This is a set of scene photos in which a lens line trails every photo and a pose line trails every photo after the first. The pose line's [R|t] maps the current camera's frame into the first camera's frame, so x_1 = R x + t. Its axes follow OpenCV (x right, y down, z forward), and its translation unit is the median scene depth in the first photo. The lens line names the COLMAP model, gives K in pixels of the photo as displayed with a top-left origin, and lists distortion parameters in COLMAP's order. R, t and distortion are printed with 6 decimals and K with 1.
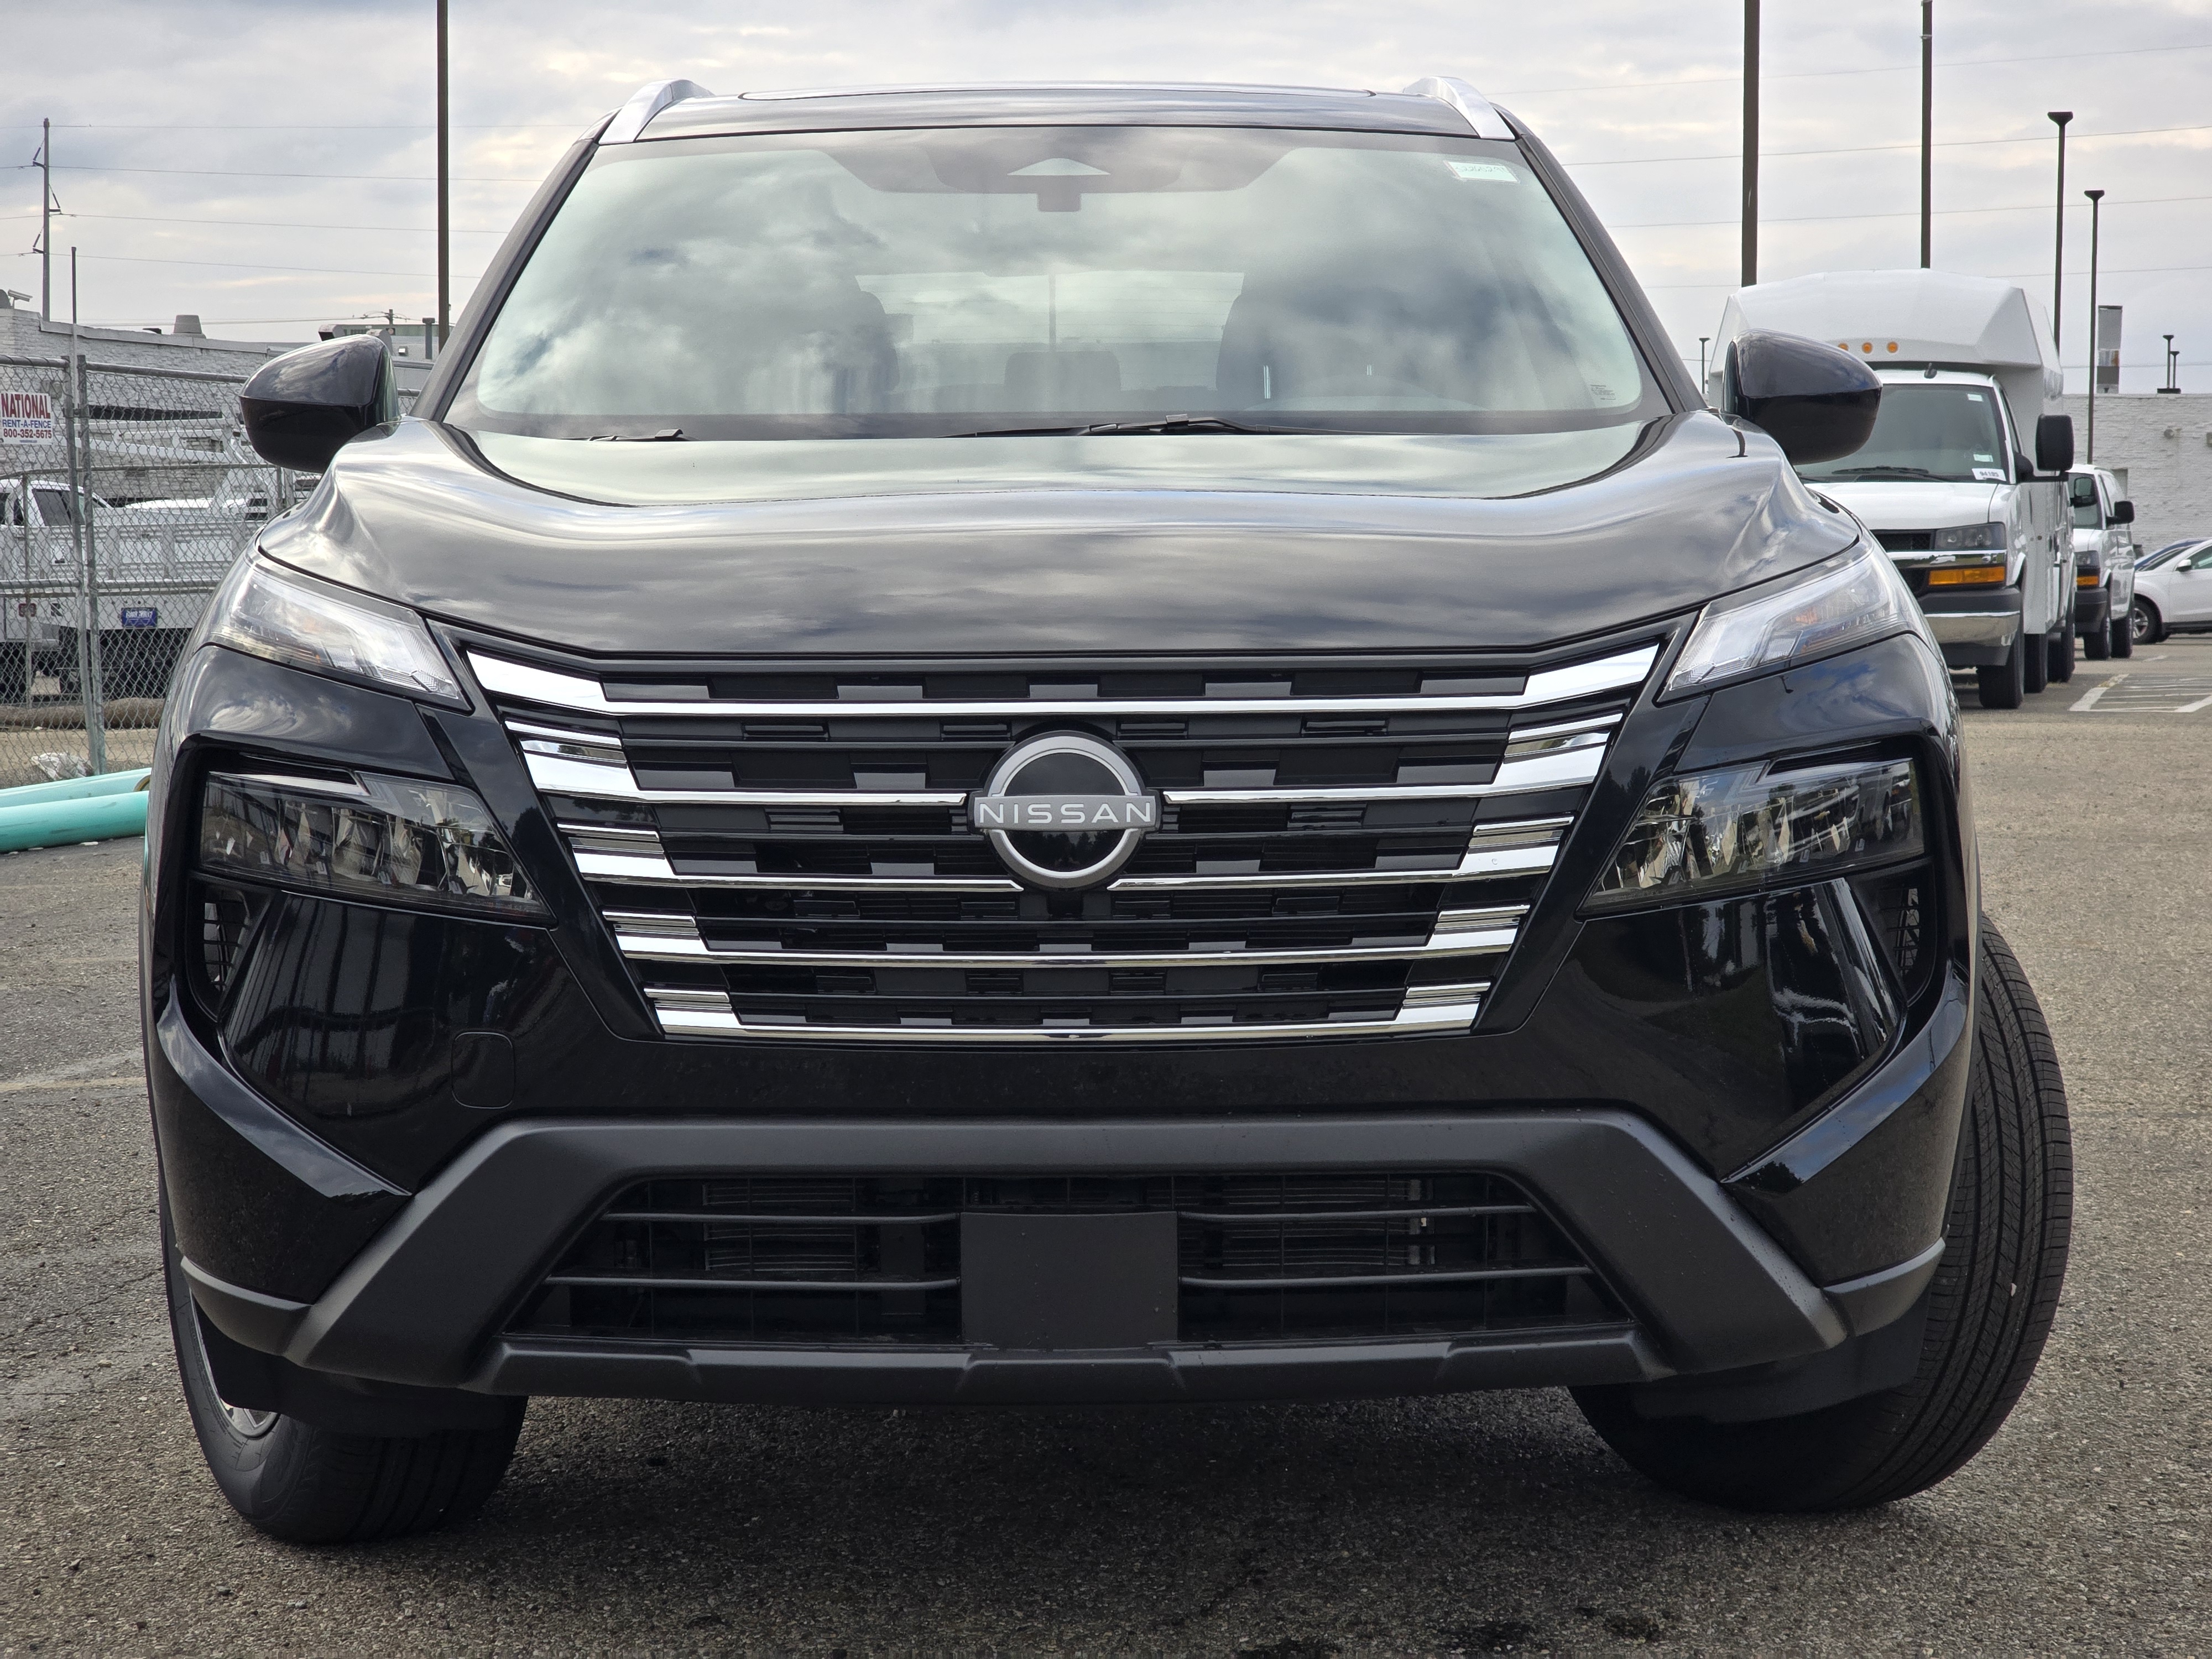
lens RADIAL K [[4176.3, 0, 1106.6], [0, 4176.3, 835.0], [0, 0, 1]] dist [-0.092138, 0.000000]
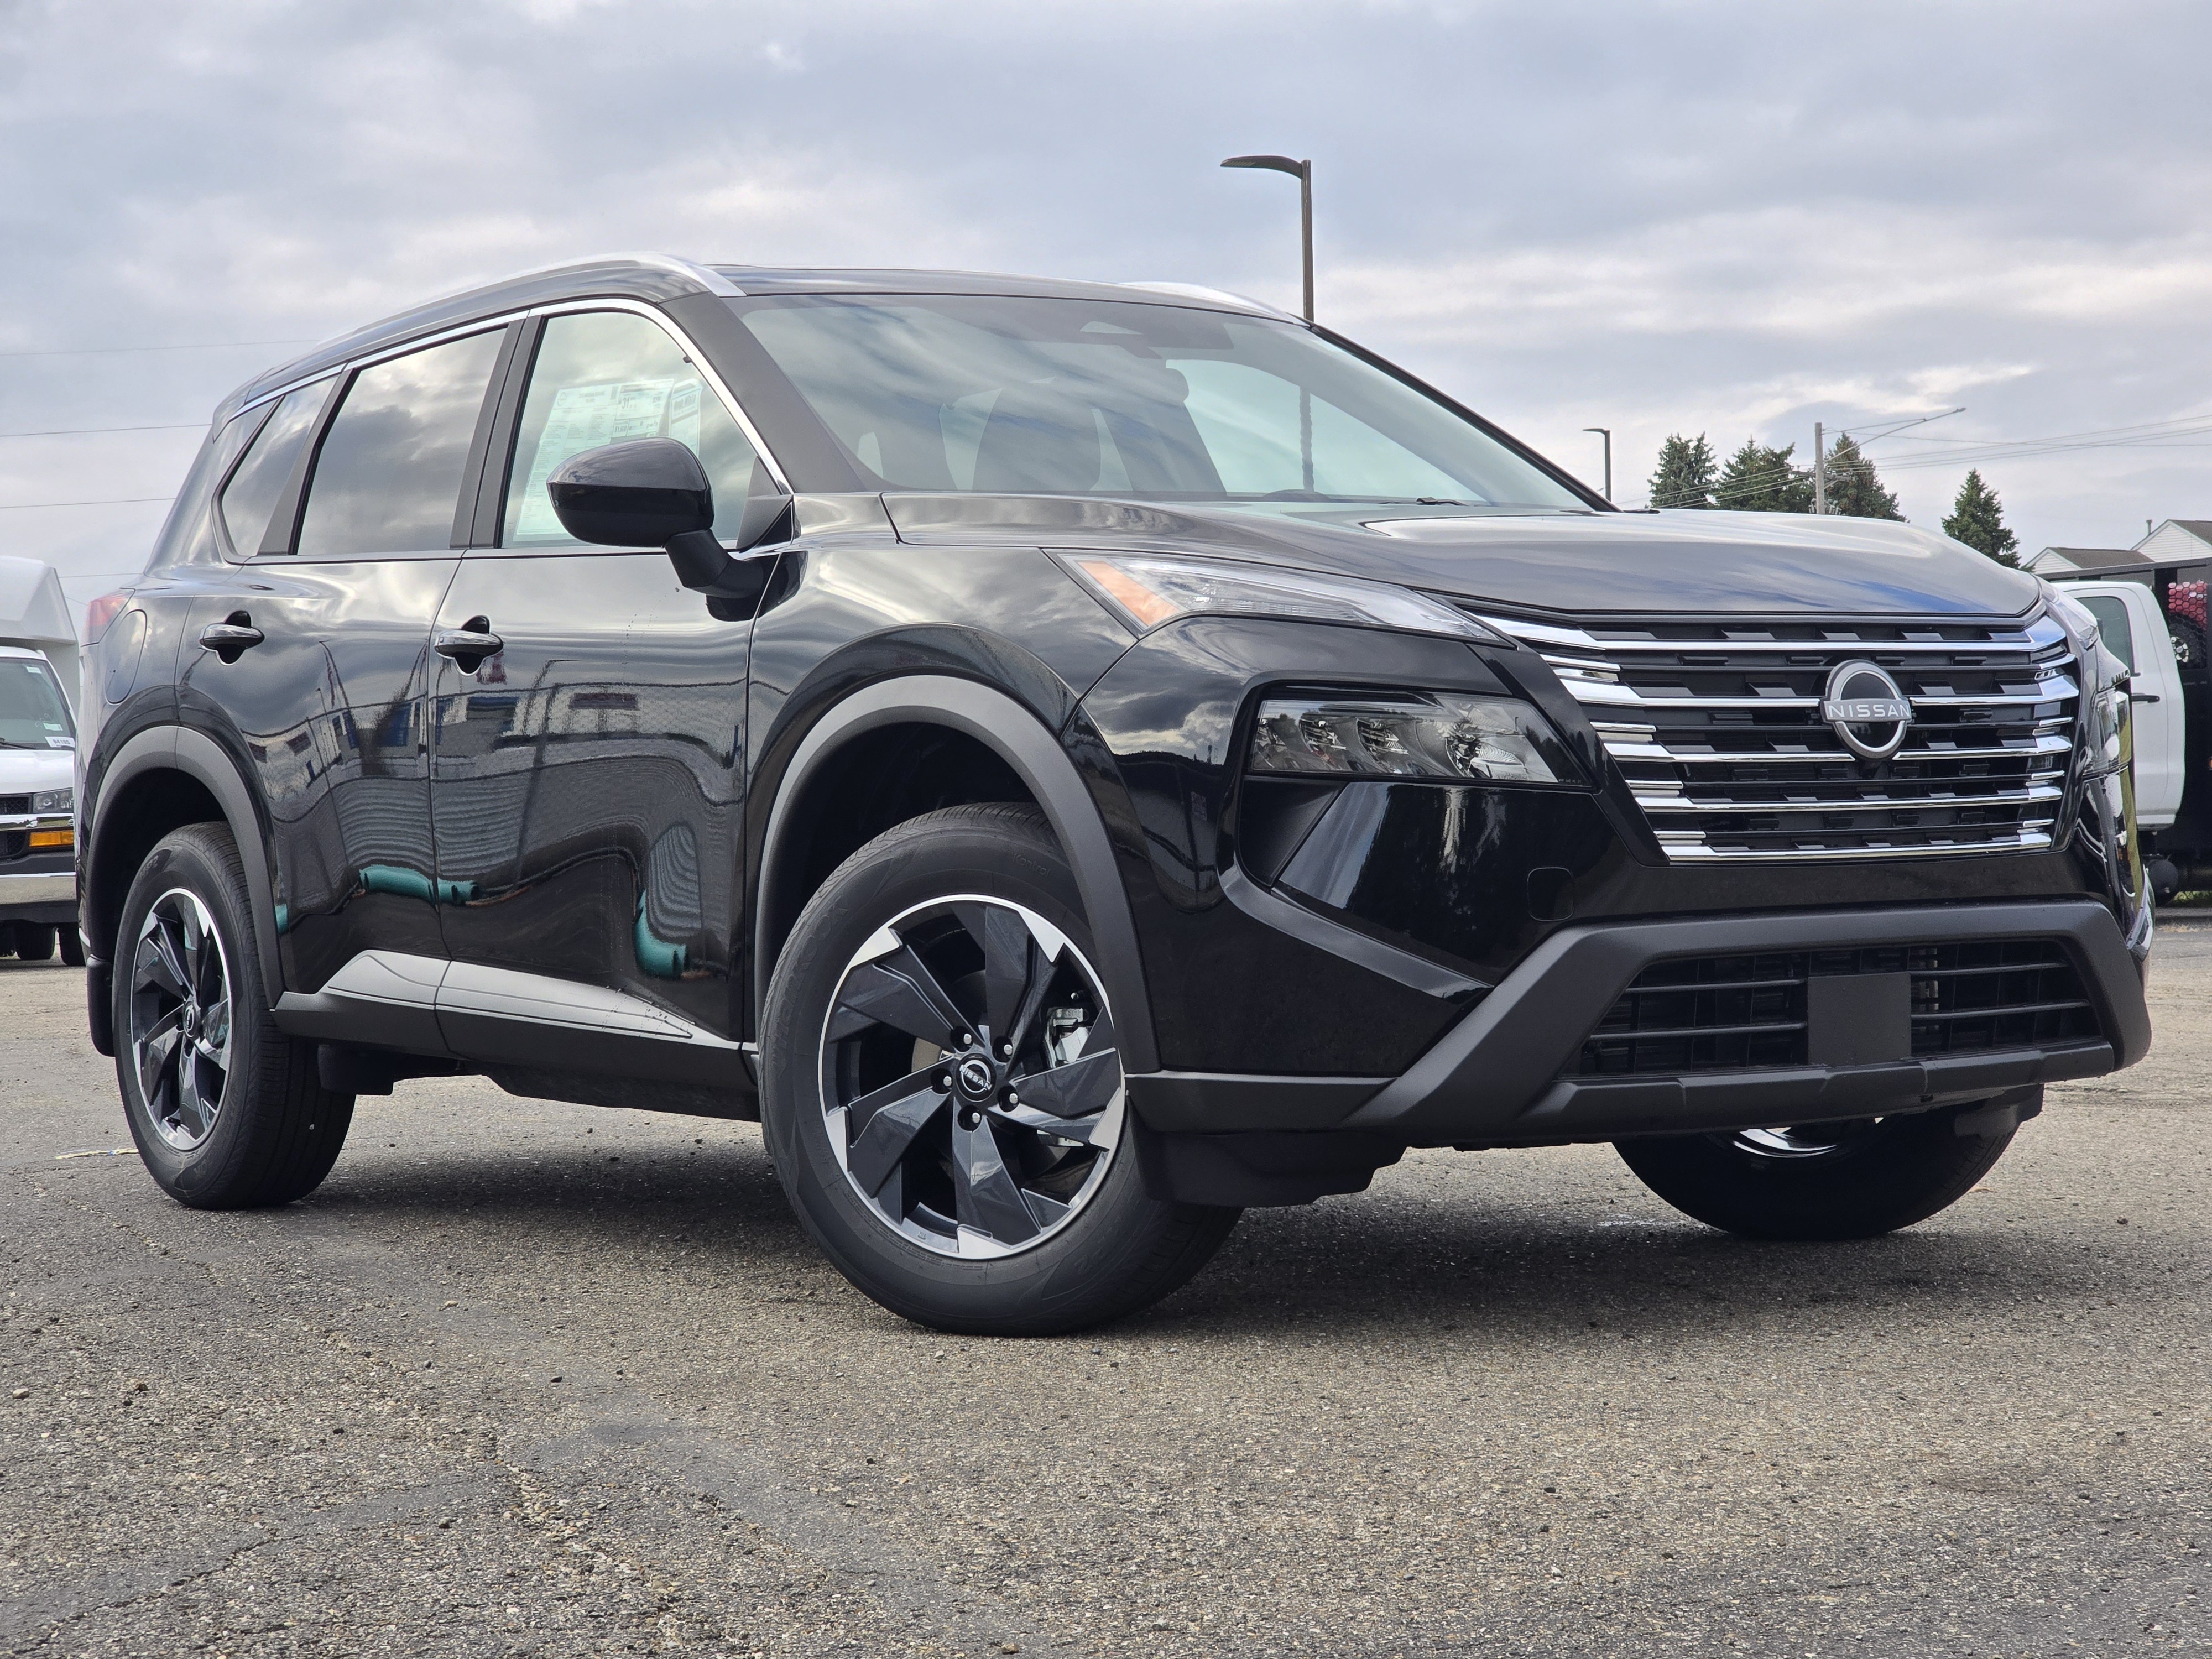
lens RADIAL K [[4176.3, 0, 1106.5], [0, 4176.3, 826.9], [0, 0, 1]] dist [-0.092138, 0.000000]
pose [[0.843154, -0.019421, 0.537322, -1.069870], [0.061282, 0.996306, -0.060151, 0.112195], [-0.534169, 0.083645, 0.841230, -0.141888]]
